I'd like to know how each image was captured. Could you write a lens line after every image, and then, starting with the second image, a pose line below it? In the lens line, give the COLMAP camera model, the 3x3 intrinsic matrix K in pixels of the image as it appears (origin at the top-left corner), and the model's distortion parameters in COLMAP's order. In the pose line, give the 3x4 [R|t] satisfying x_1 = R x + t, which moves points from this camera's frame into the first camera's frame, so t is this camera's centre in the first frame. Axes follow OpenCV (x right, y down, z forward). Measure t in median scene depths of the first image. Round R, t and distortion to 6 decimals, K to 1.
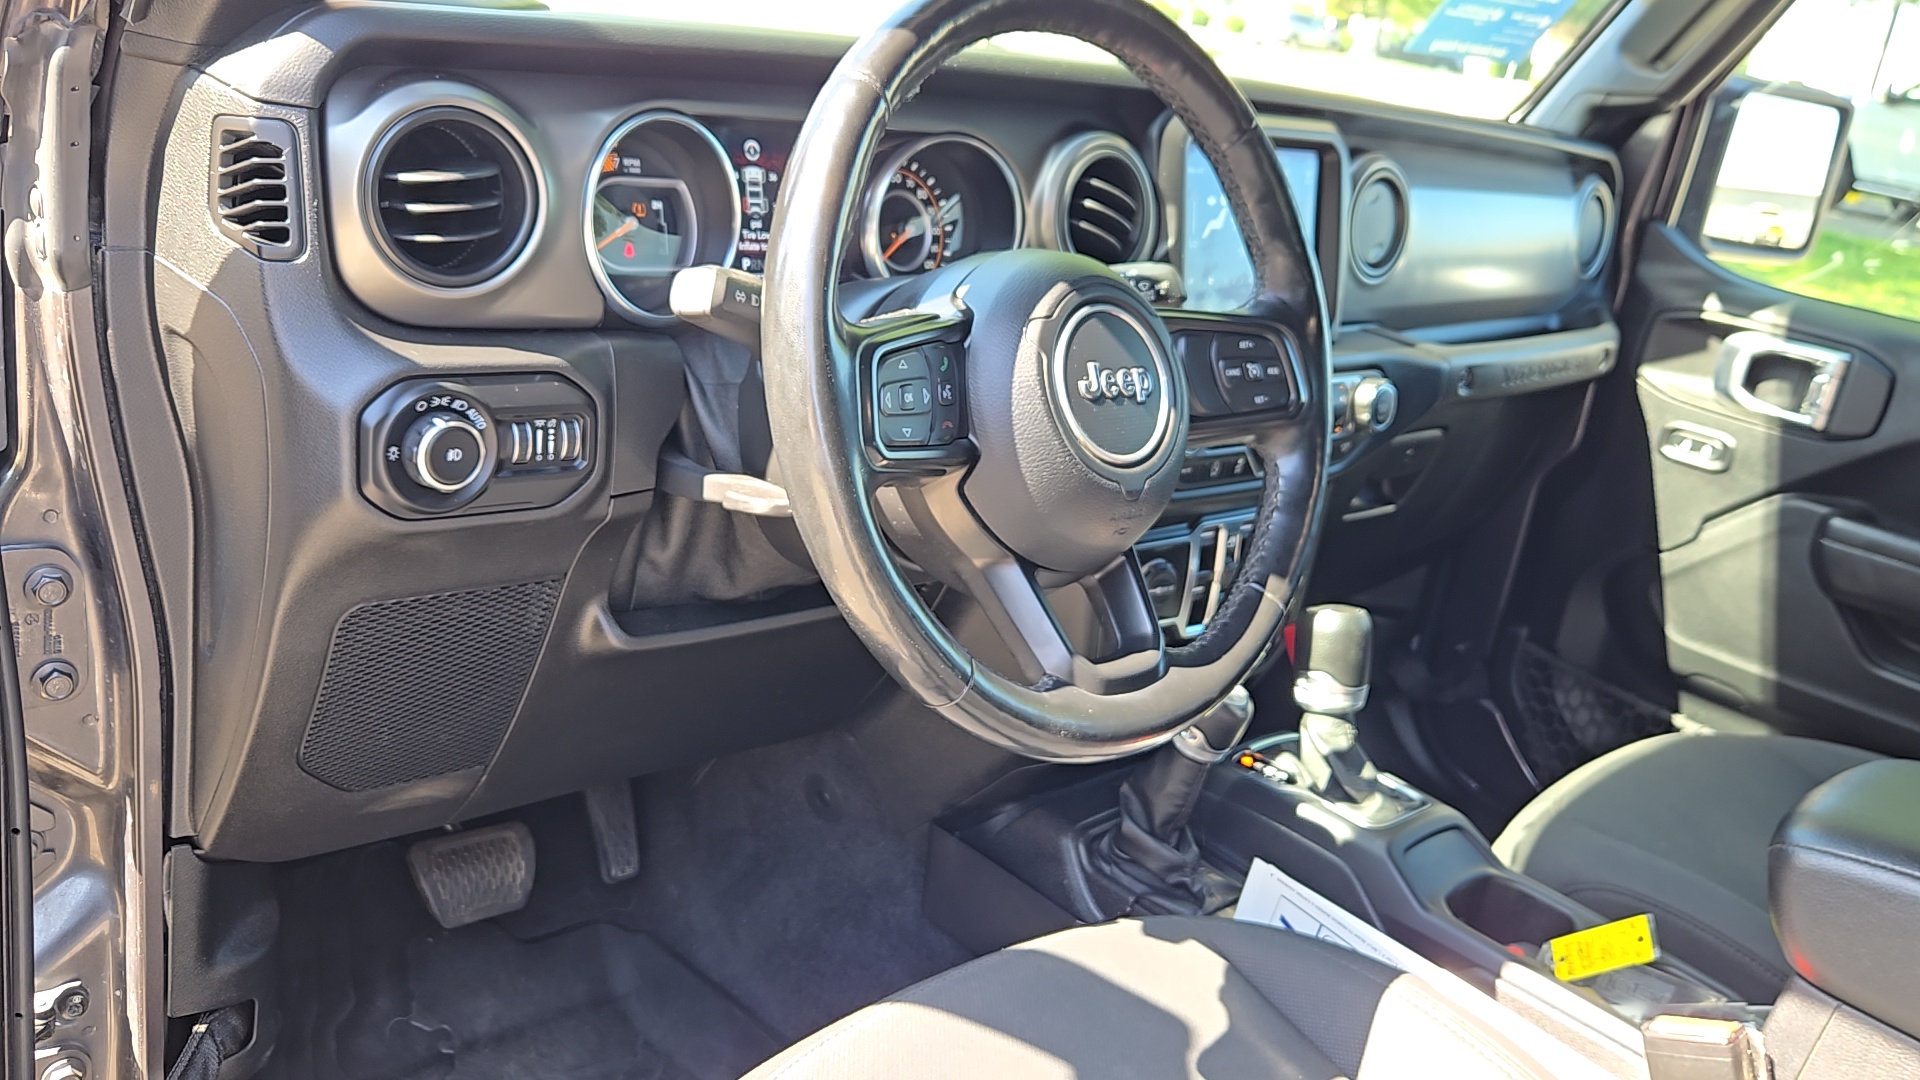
lens RADIAL K [[1600.6, 0, 954.8], [0, 1600.6, 533.4], [0, 0, 1]] dist [0.008882, -0.011377]
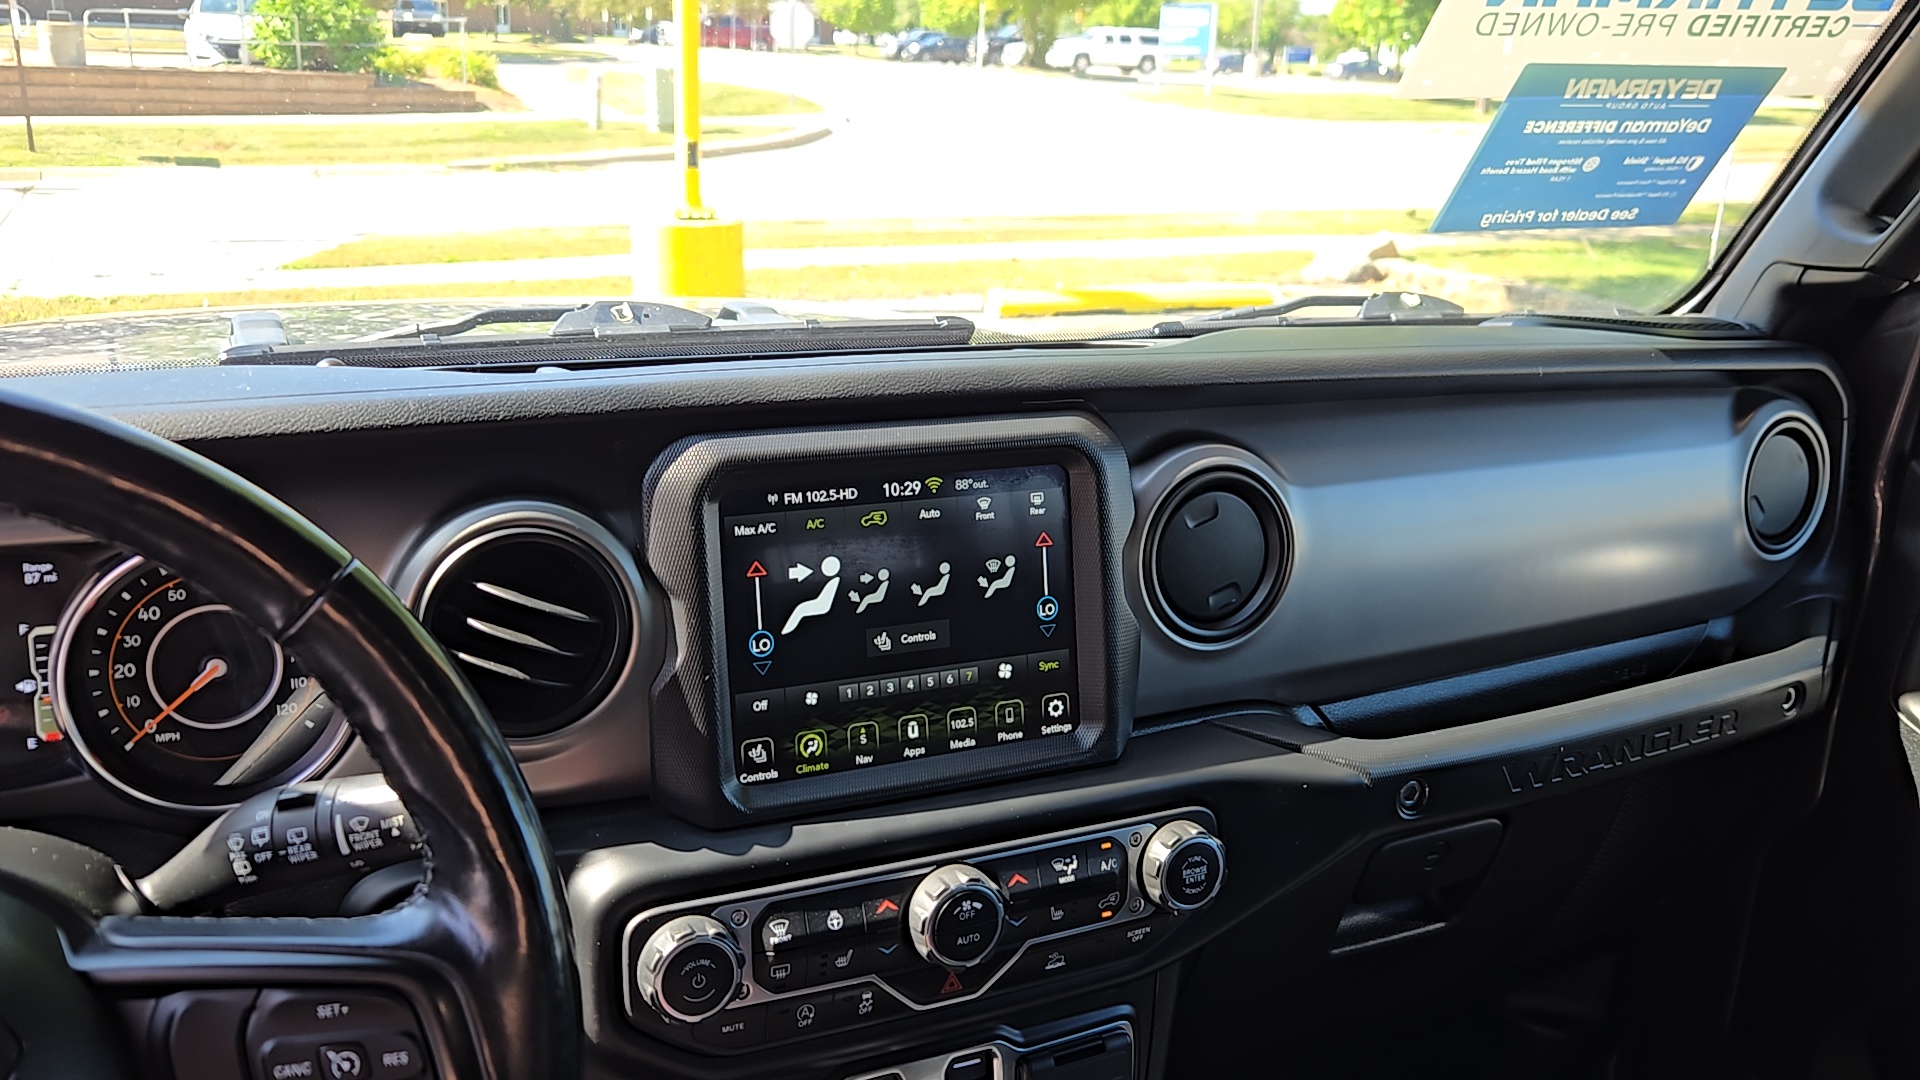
lens RADIAL K [[1600.6, 0, 958.4], [0, 1600.6, 530.0], [0, 0, 1]] dist [0.008882, -0.011377]
pose [[0.948386, -0.018967, -0.316550, 0.301600], [-0.002961, 0.997637, -0.068648, -0.132915], [0.317104, 0.066042, 0.946088, 0.320063]]
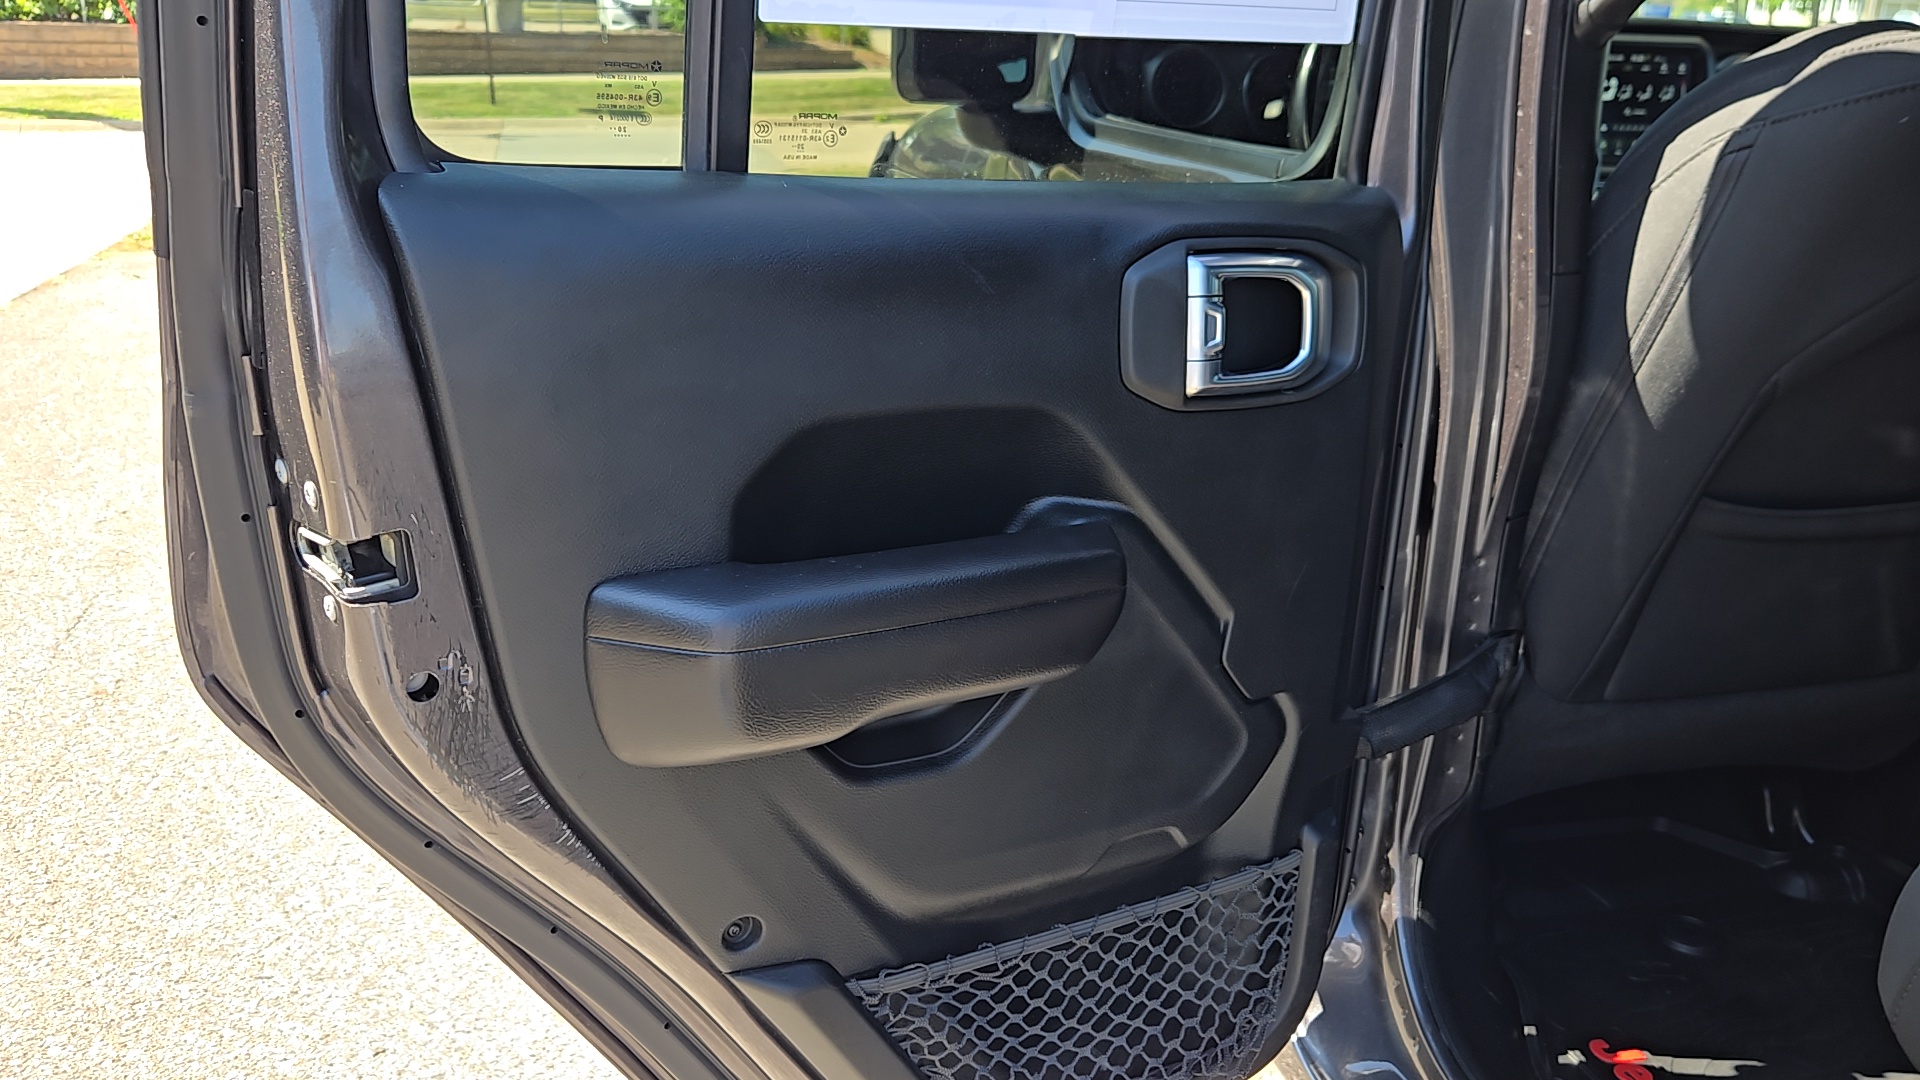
lens RADIAL K [[1600.6, 0, 964.6], [0, 1600.6, 554.8], [0, 0, 1]] dist [0.008882, -0.011377]
pose [[0.877451, 0.032356, -0.478575, 0.301917], [-0.053671, 0.998080, -0.030925, 0.309829], [0.476655, 0.052820, 0.877502, -0.673609]]
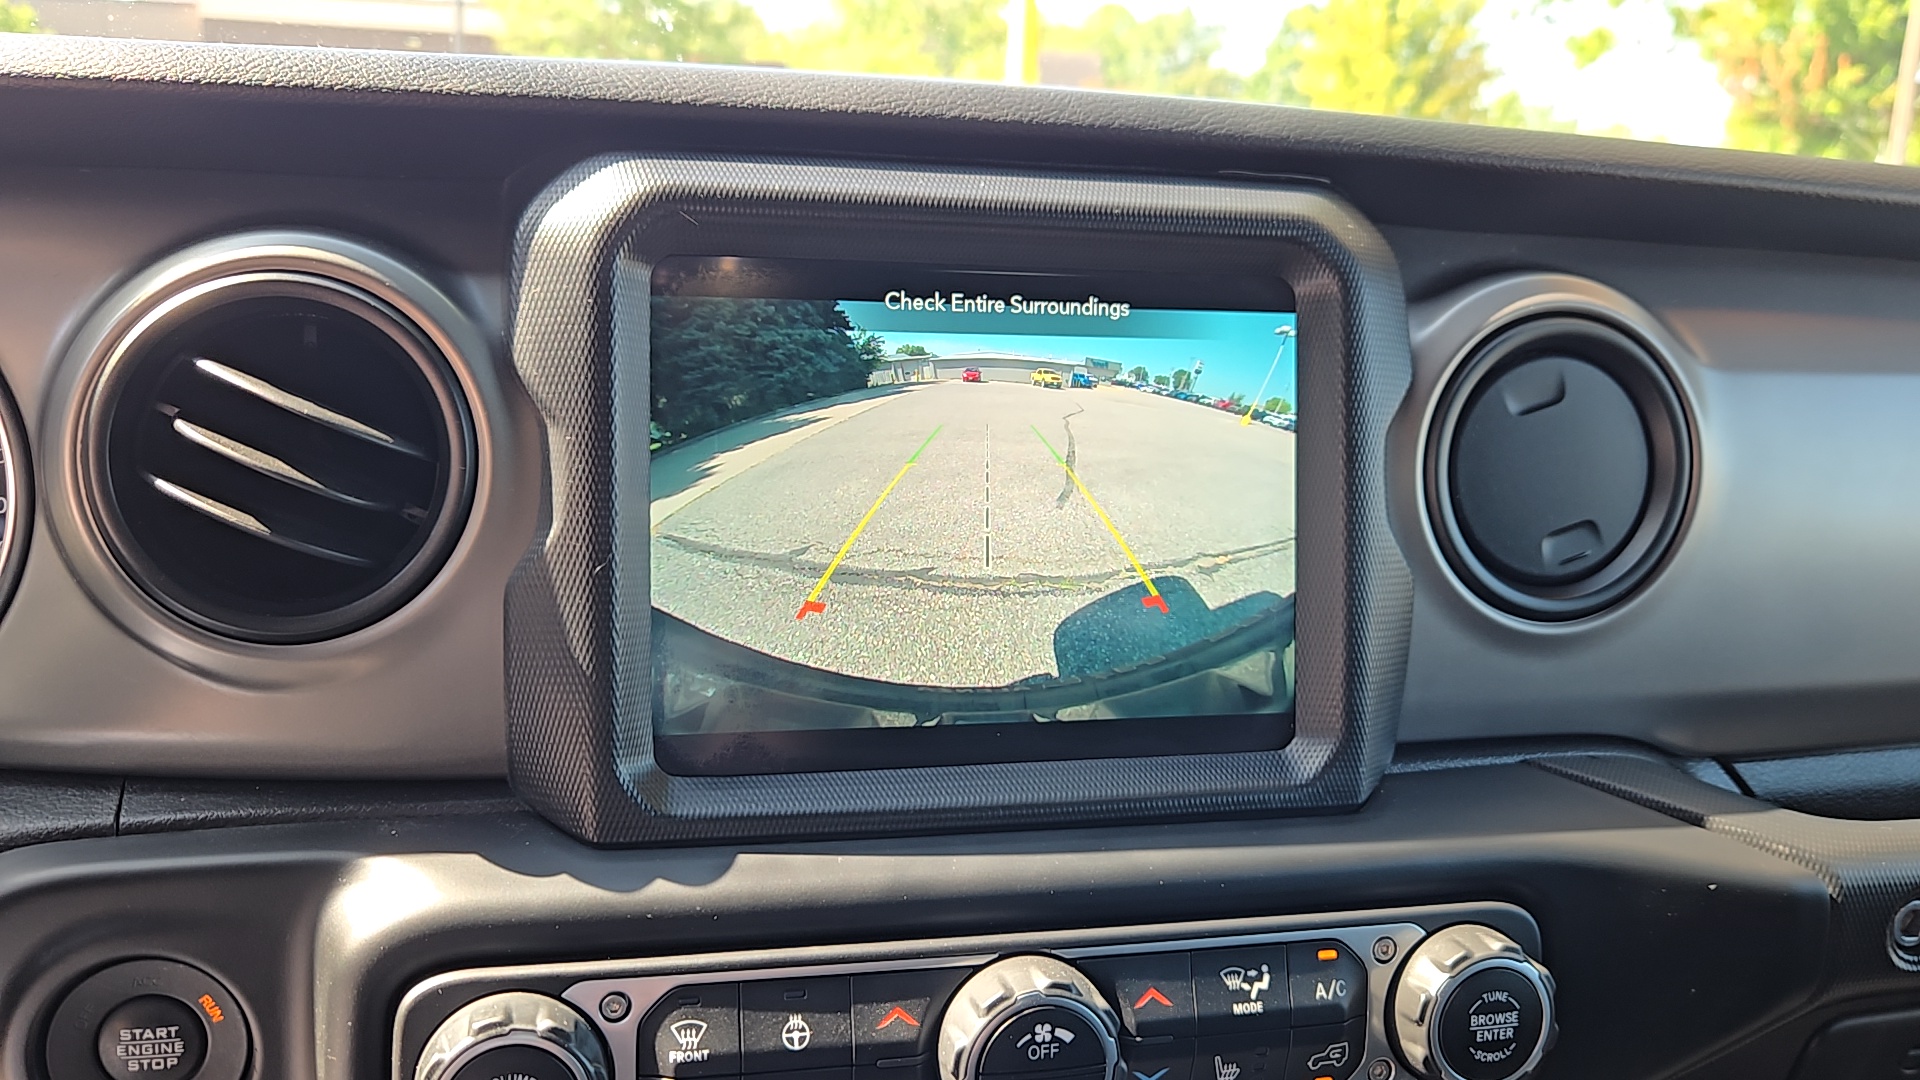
lens RADIAL K [[1600.6, 0, 963.6], [0, 1600.6, 546.3], [0, 0, 1]] dist [0.008882, -0.011377]
pose [[0.868491, 0.002464, -0.495699, 0.268826], [-0.080464, 0.987426, -0.136069, -0.097609], [0.489131, 0.158061, 0.857769, 0.526296]]
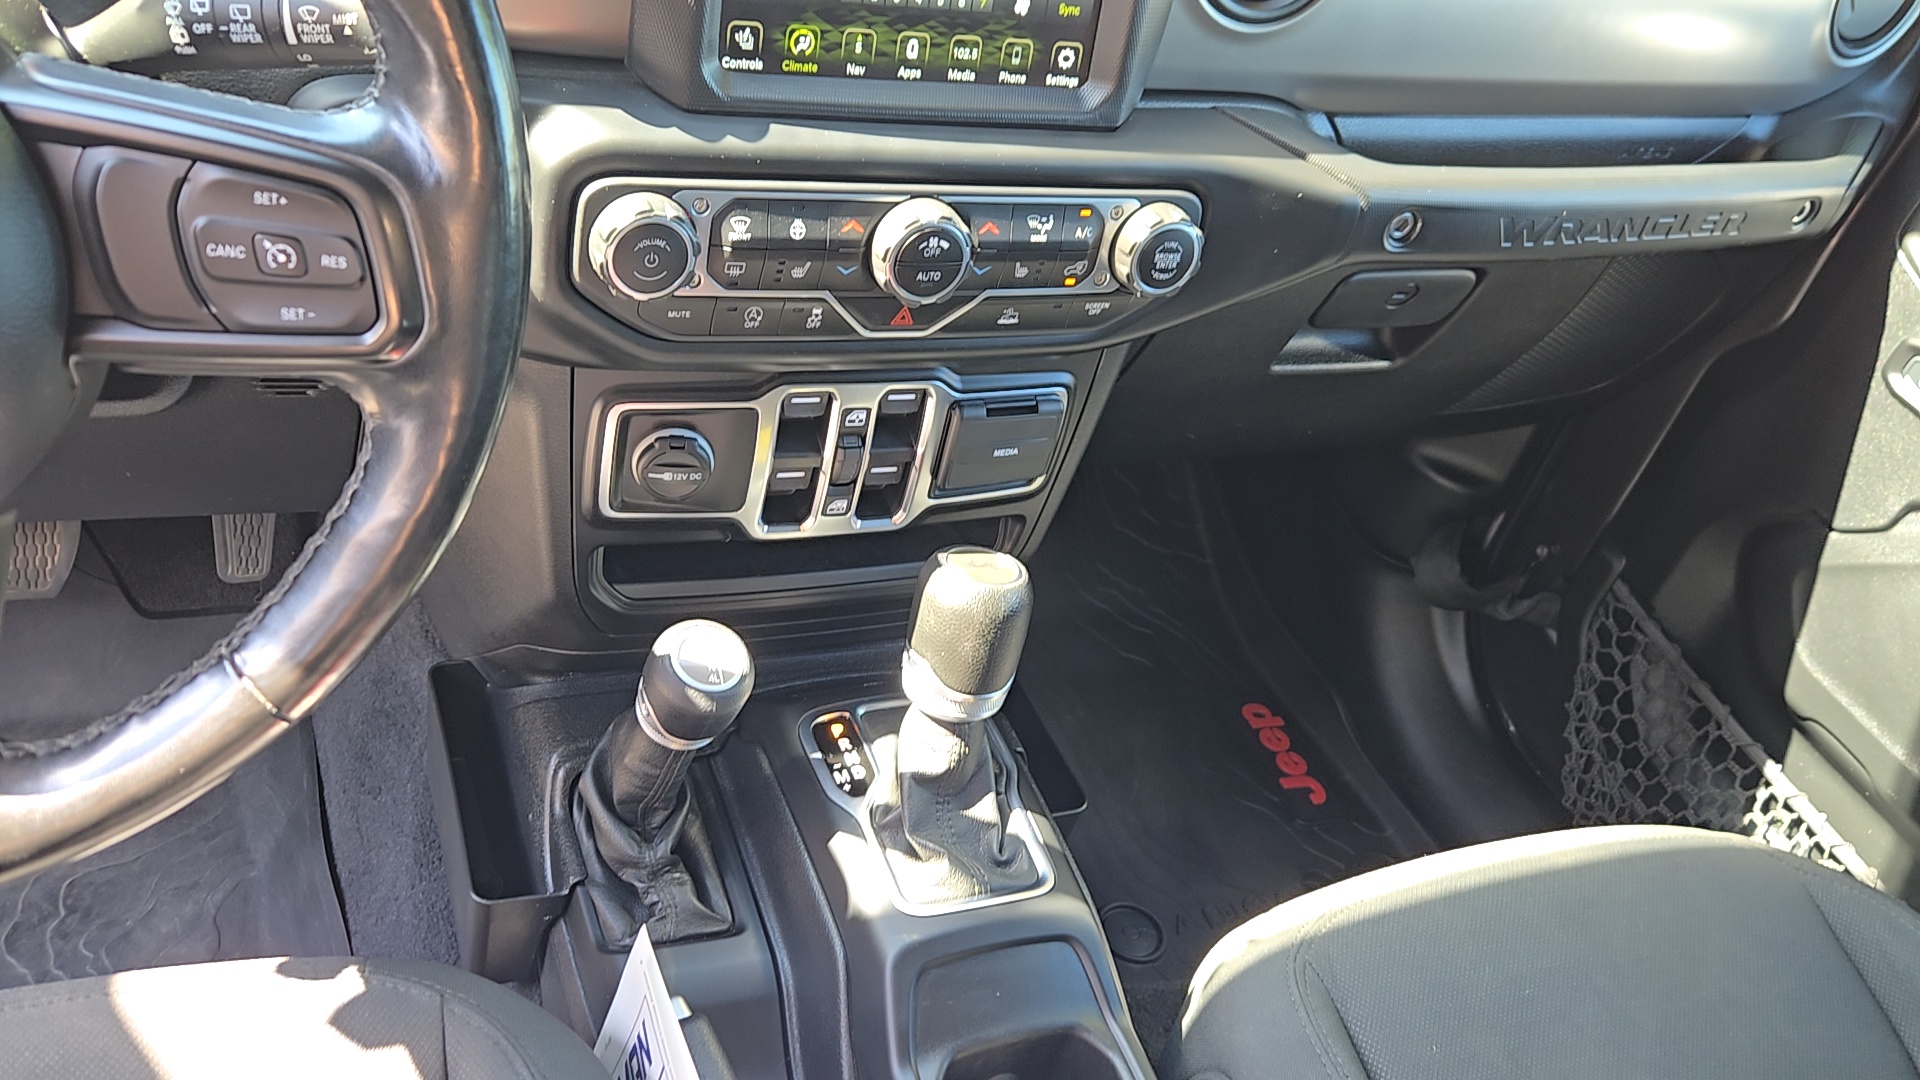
lens RADIAL K [[1600.6, 0, 957.9], [0, 1600.6, 528.0], [0, 0, 1]] dist [0.008882, -0.011377]
pose [[0.928718, 0.281621, -0.241190, 0.293250], [-0.202206, 0.929917, 0.307191, -0.121907], [0.310798, -0.236524, 0.920576, 0.333624]]
